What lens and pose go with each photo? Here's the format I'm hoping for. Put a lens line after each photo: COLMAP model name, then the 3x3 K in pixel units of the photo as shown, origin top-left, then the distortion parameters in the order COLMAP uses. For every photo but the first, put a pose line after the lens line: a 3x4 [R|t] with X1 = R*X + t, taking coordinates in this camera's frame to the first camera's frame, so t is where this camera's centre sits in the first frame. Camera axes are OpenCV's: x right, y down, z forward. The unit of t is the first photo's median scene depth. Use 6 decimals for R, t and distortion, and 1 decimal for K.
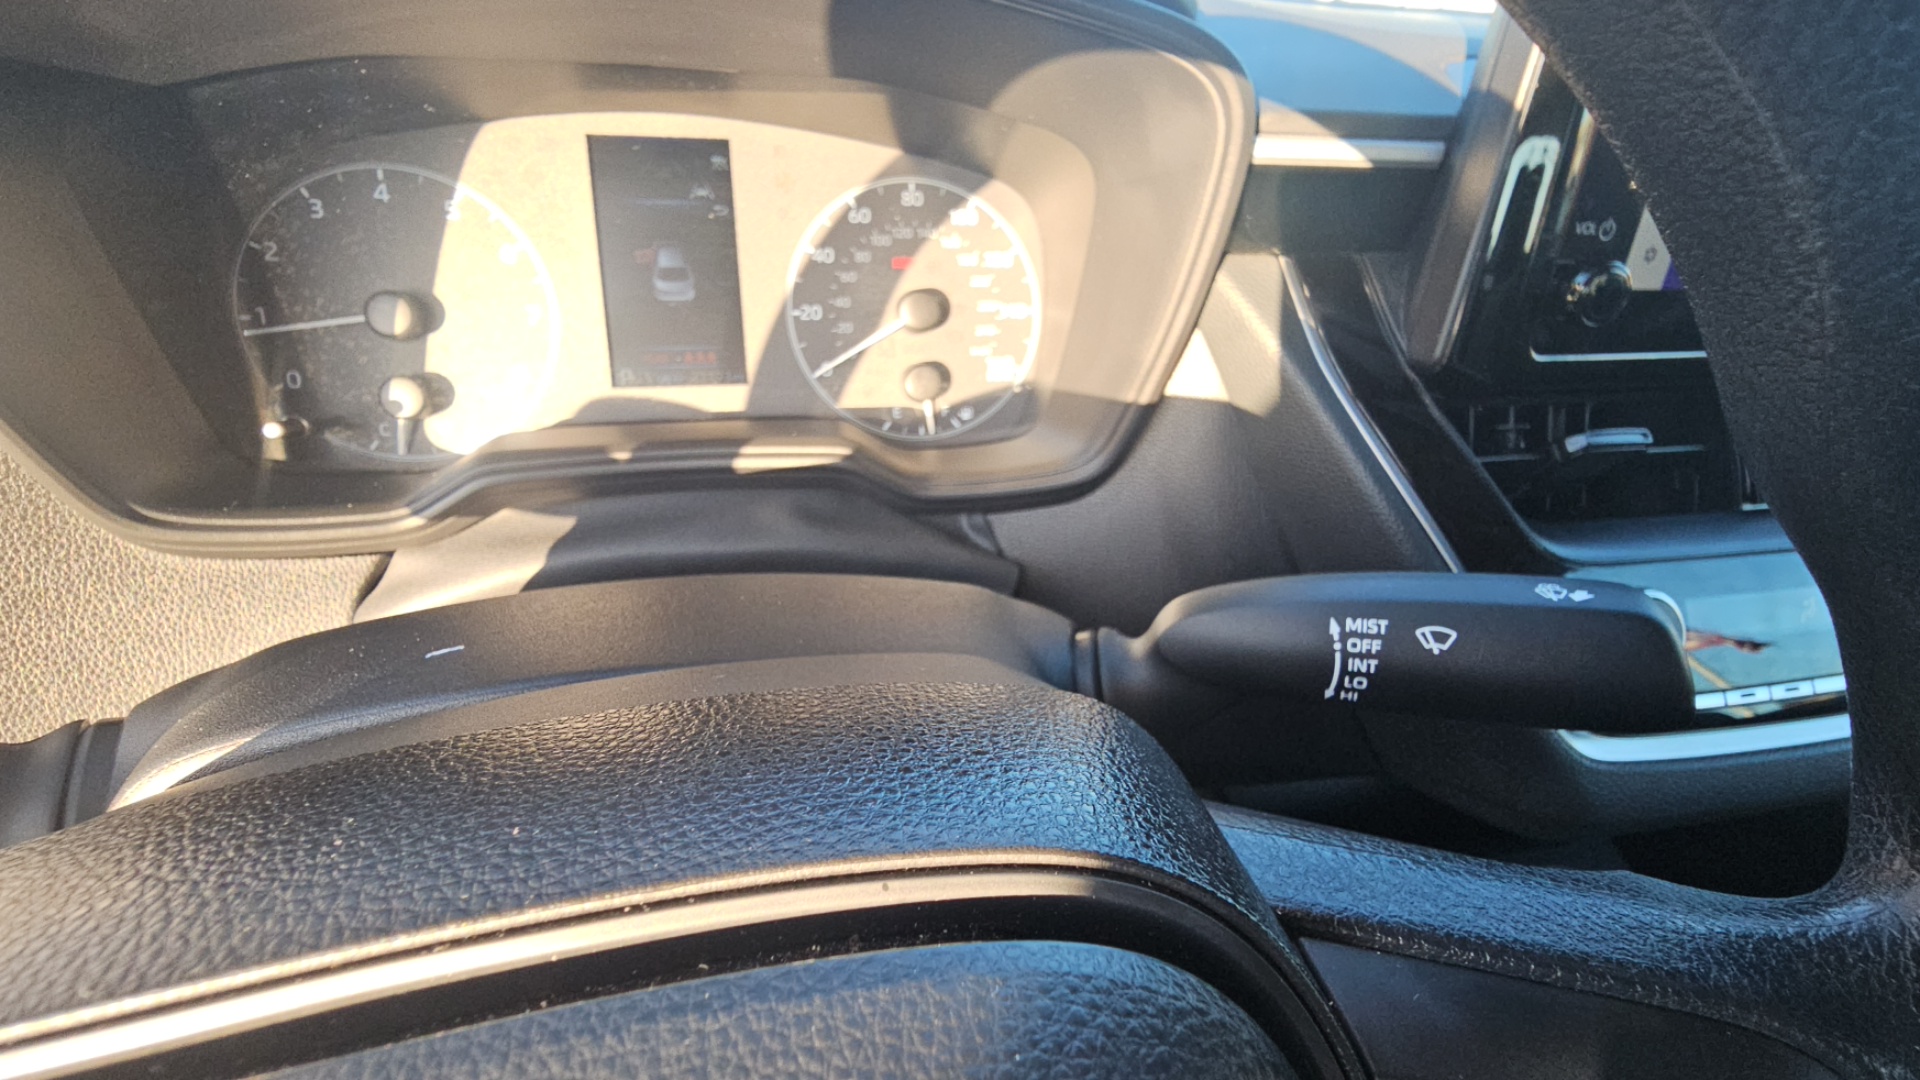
lens RADIAL K [[857.6, 0, 981.3], [0, 857.6, 546.9], [0, 0, 1]] dist [0.008284, -0.008048]
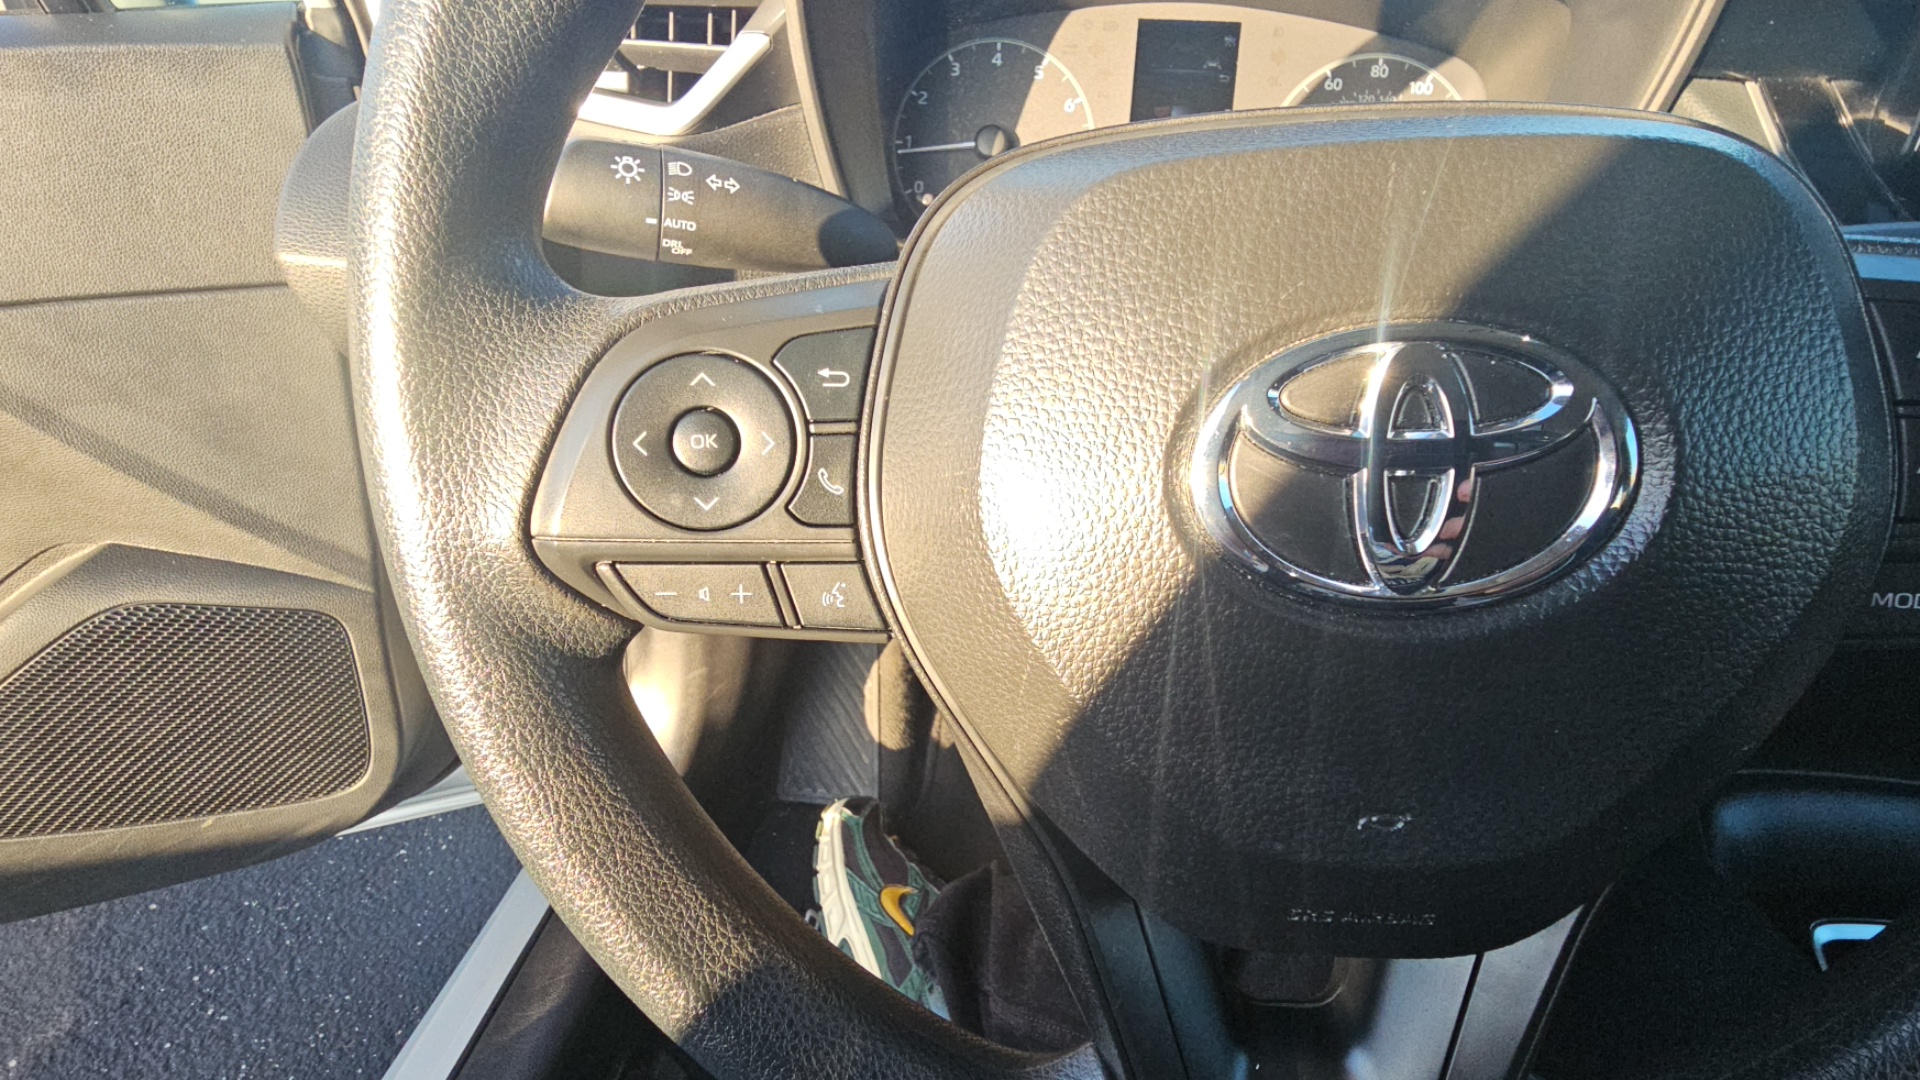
lens RADIAL K [[857.6, 0, 981.3], [0, 857.6, 546.9], [0, 0, 1]] dist [0.008284, -0.008048]
pose [[0.946059, 0.140736, -0.291831, -0.175489], [-0.152236, 0.988199, -0.016957, 0.397991], [0.286001, 0.060469, 0.956319, -0.315368]]
